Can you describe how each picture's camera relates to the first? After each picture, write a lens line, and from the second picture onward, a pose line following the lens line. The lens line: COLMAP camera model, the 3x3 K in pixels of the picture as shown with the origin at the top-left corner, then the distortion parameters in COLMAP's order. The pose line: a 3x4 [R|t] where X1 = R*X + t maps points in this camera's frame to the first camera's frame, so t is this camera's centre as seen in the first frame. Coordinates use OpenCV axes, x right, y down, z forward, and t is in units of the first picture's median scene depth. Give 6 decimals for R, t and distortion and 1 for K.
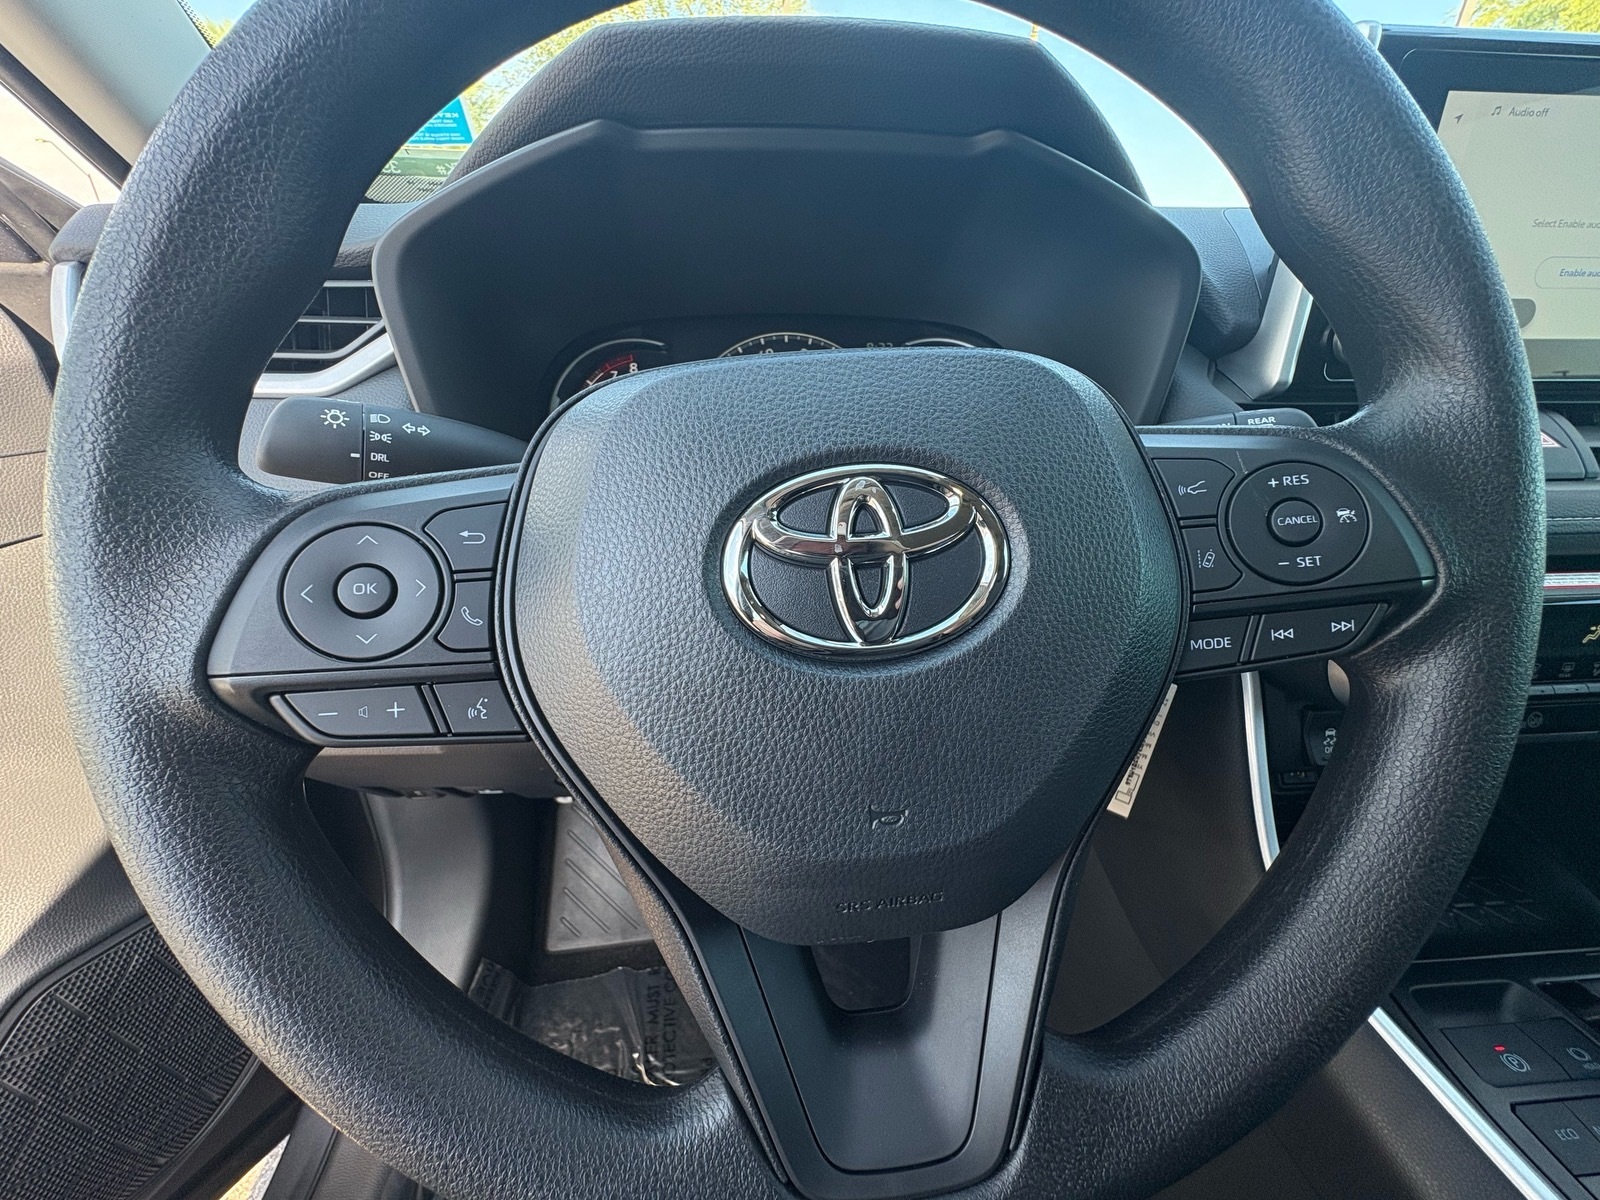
lens RADIAL K [[643.7, 0, 800.1], [0, 643.7, 599.4], [0, 0, 1]] dist [0.018347, -0.000050]
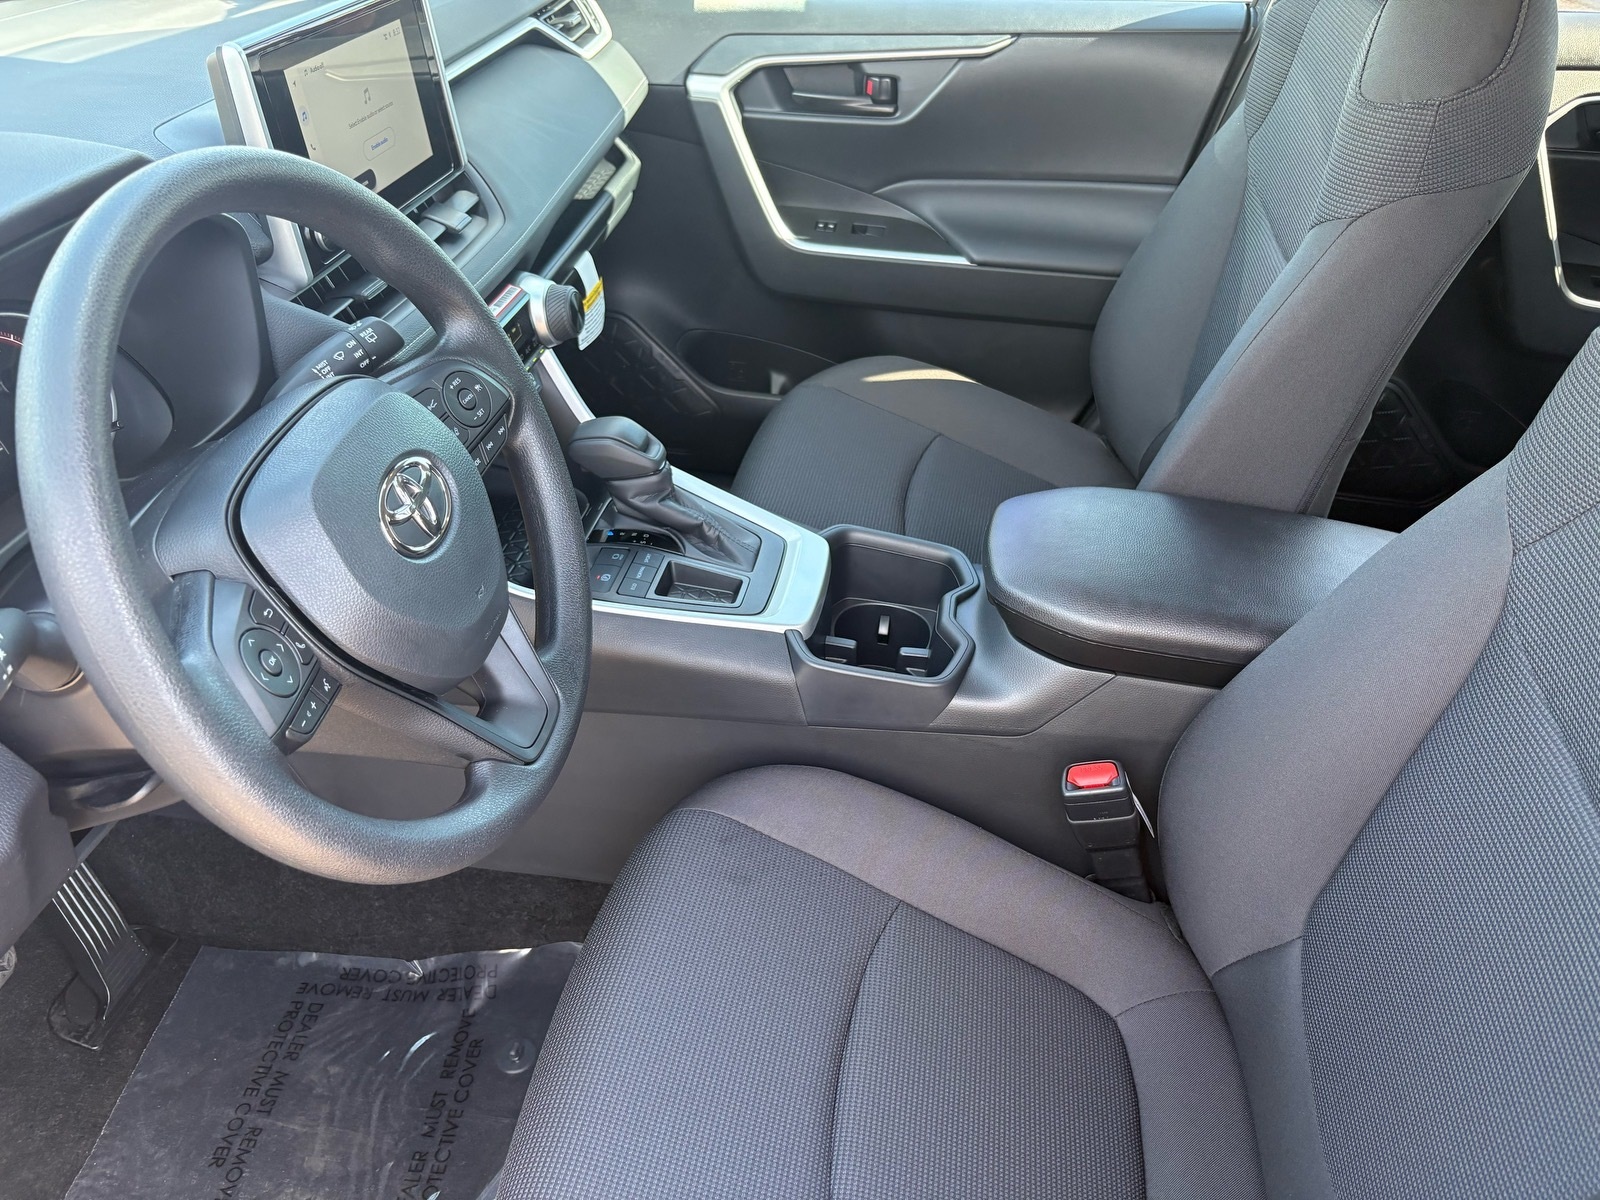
lens RADIAL K [[1257.3, 0, 811.8], [0, 1257.3, 603.6], [0, 0, 1]] dist [0.006074, -0.004649]
pose [[0.258122, -0.563739, 0.784583, -1.456844], [0.391673, 0.803434, 0.448426, -0.556870], [-0.883156, 0.191552, 0.428186, -0.936837]]
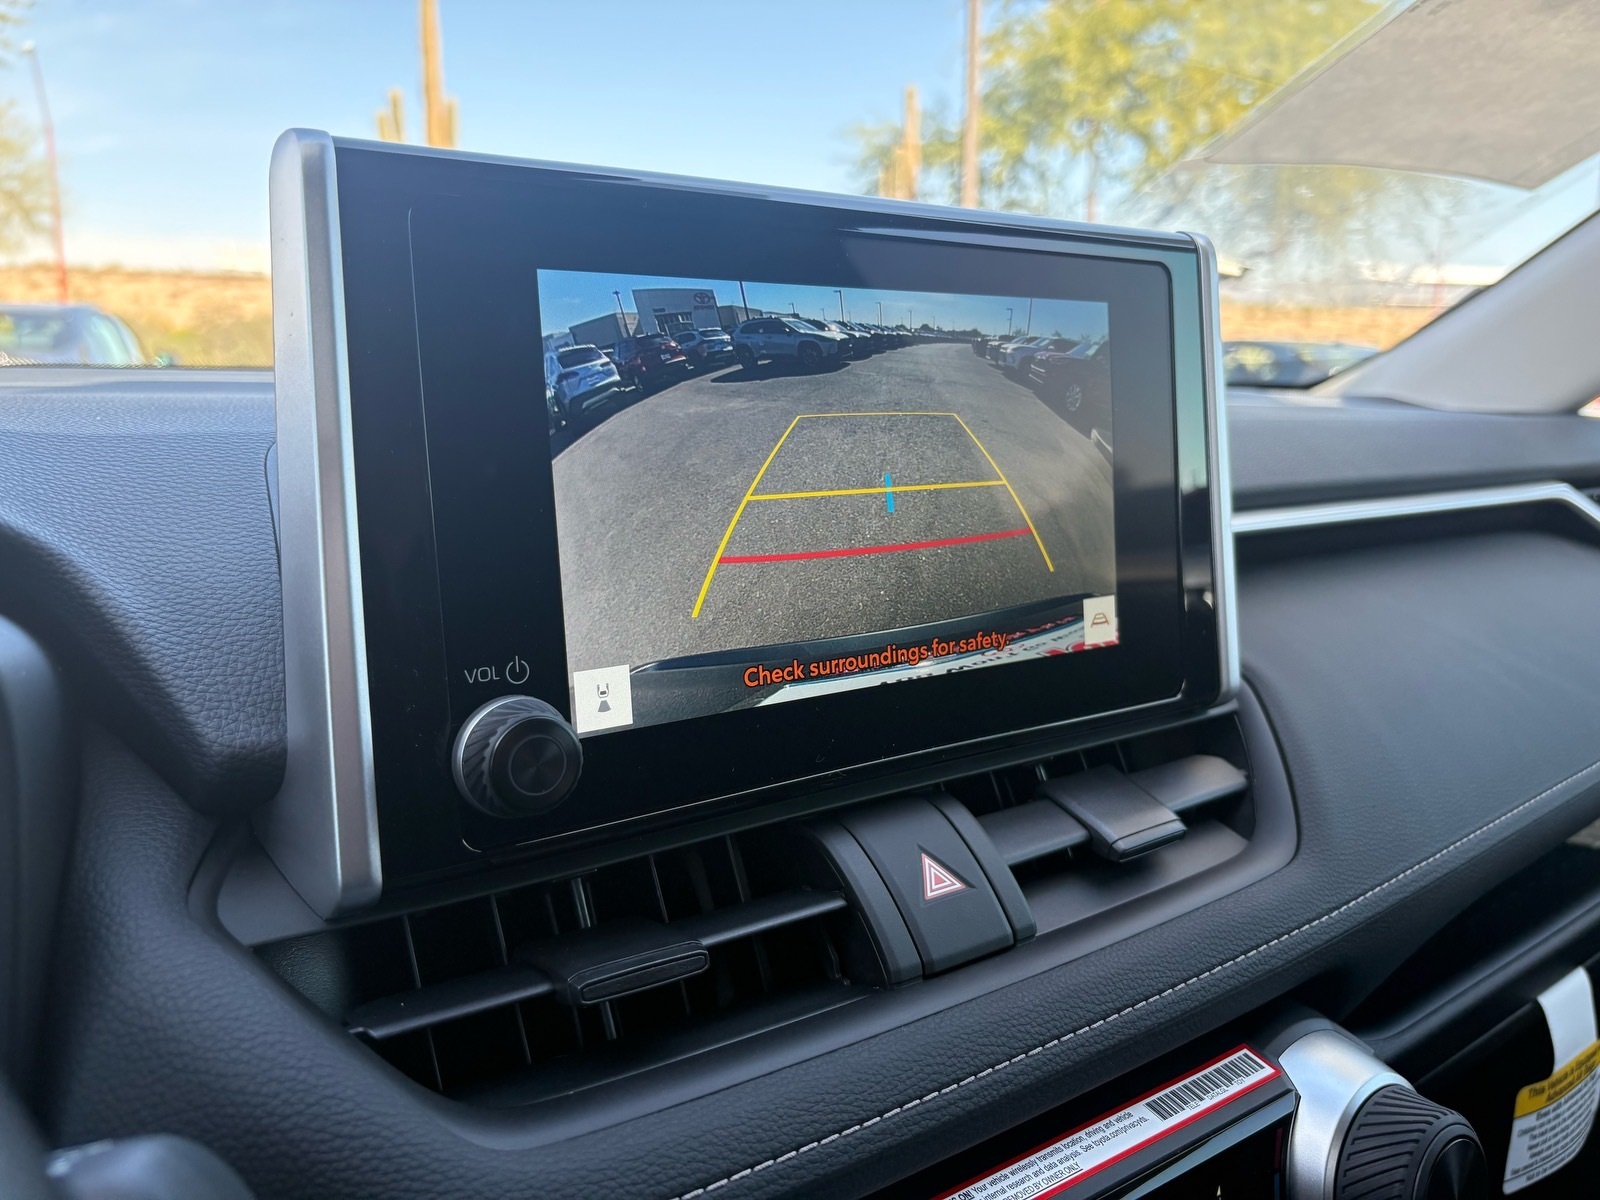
lens RADIAL K [[1257.3, 0, 797.0], [0, 1257.3, 609.5], [0, 0, 1]] dist [0.006074, -0.004649]
pose [[0.866398, -0.102494, 0.488722, 0.619892], [0.218690, 0.957741, -0.186834, -0.294525], [-0.448920, 0.268751, 0.852199, 0.192228]]
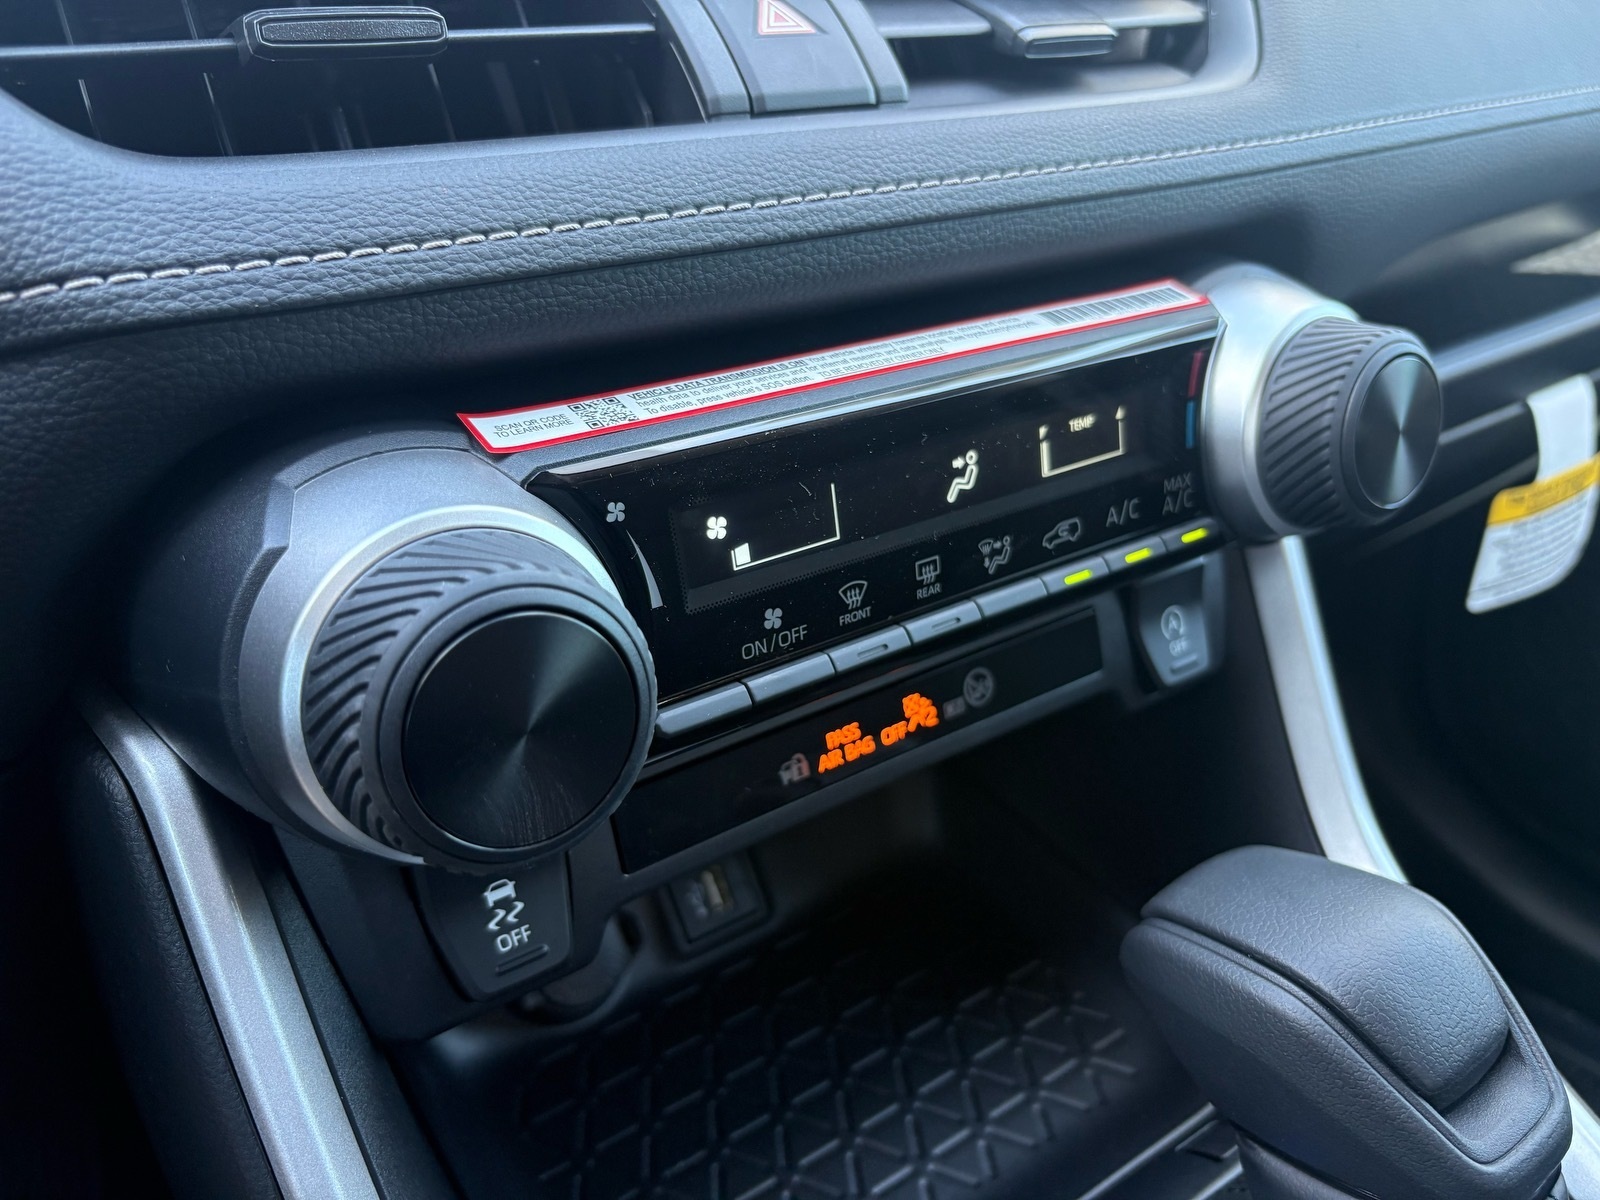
lens RADIAL K [[1257.3, 0, 802.3], [0, 1257.3, 593.9], [0, 0, 1]] dist [0.006074, -0.004649]
pose [[0.868411, -0.238452, 0.434745, 0.767077], [0.236876, 0.969763, 0.058738, 0.054513], [-0.435606, 0.051972, 0.898636, 0.355033]]
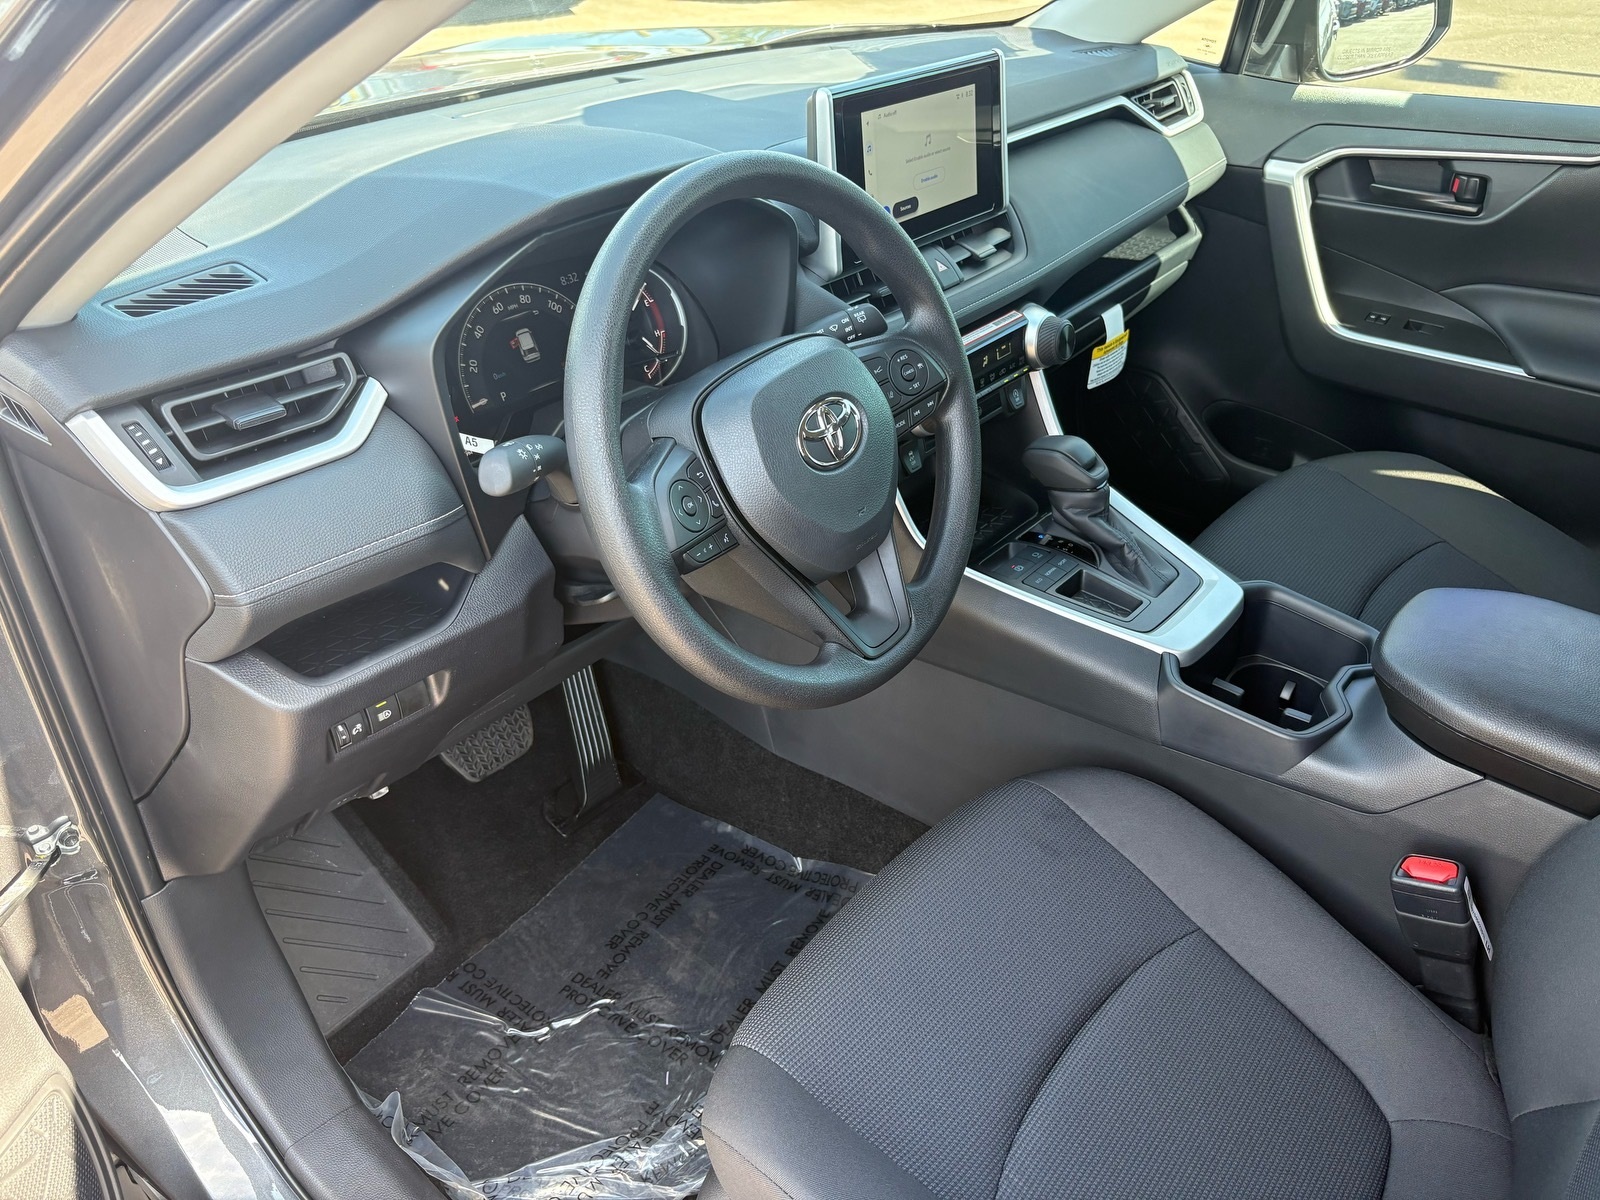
lens RADIAL K [[1257.3, 0, 784.1], [0, 1257.3, 595.1], [0, 0, 1]] dist [0.006074, -0.004649]
pose [[0.712006, -0.385720, 0.586743, -1.696879], [0.316605, 0.922201, 0.222050, -0.328187], [-0.626744, 0.027665, 0.778734, -1.524629]]
